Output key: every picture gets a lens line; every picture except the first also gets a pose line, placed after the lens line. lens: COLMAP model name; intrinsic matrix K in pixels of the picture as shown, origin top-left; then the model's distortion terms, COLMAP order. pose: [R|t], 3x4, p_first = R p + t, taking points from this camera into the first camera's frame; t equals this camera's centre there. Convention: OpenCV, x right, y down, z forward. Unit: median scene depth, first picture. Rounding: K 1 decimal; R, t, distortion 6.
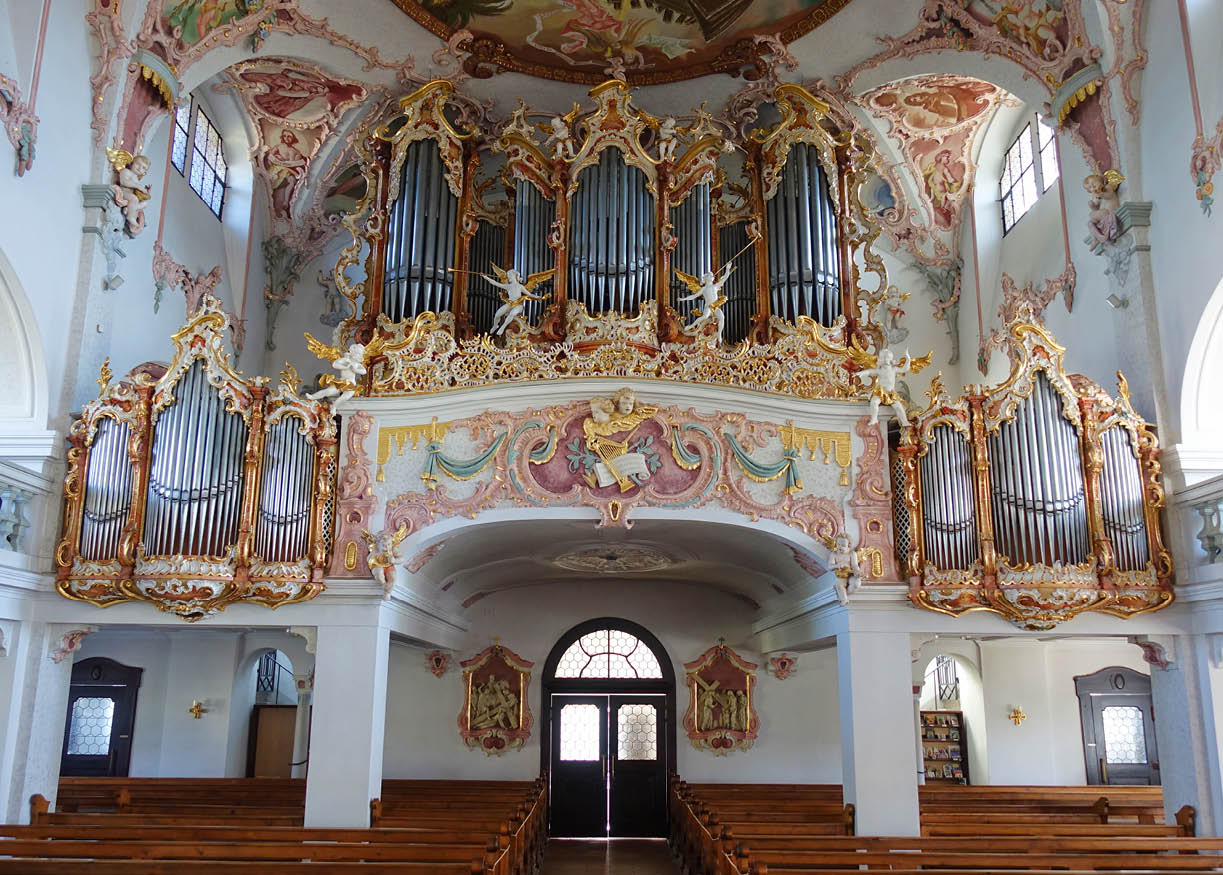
lens RADIAL K [[1034.4, 0, 611.5], [0, 1034.4, 437.5], [0, 0, 1]] dist [-0.006800, 0.005975]
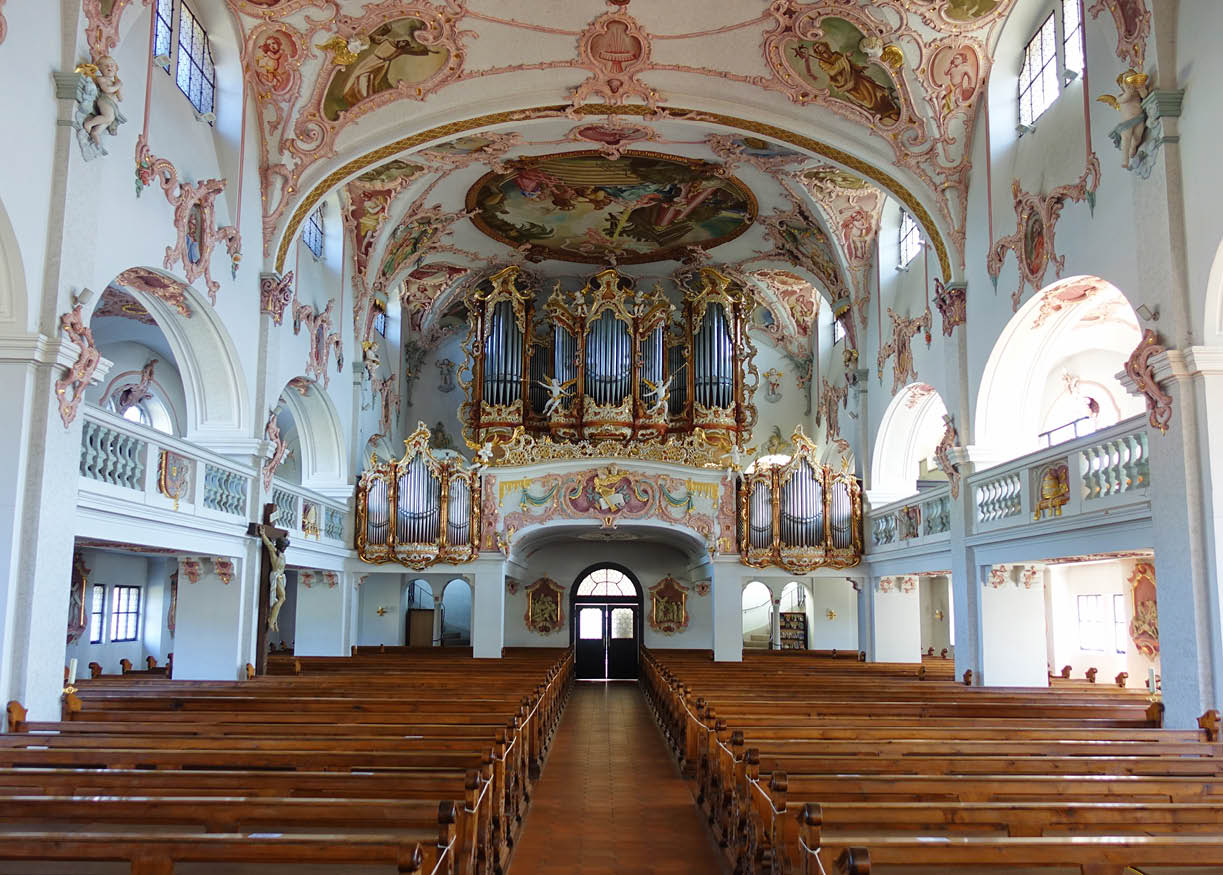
lens RADIAL K [[1133.3, 0, 611.5], [0, 1133.3, 437.5], [0, 0, 1]] dist [-0.022920, -0.019227]
pose [[0.999998, 0.000175, -0.002007, 0.010541], [0.000023, 0.995185, 0.098009, -0.257282], [0.002014, -0.098009, 0.995183, -1.035898]]
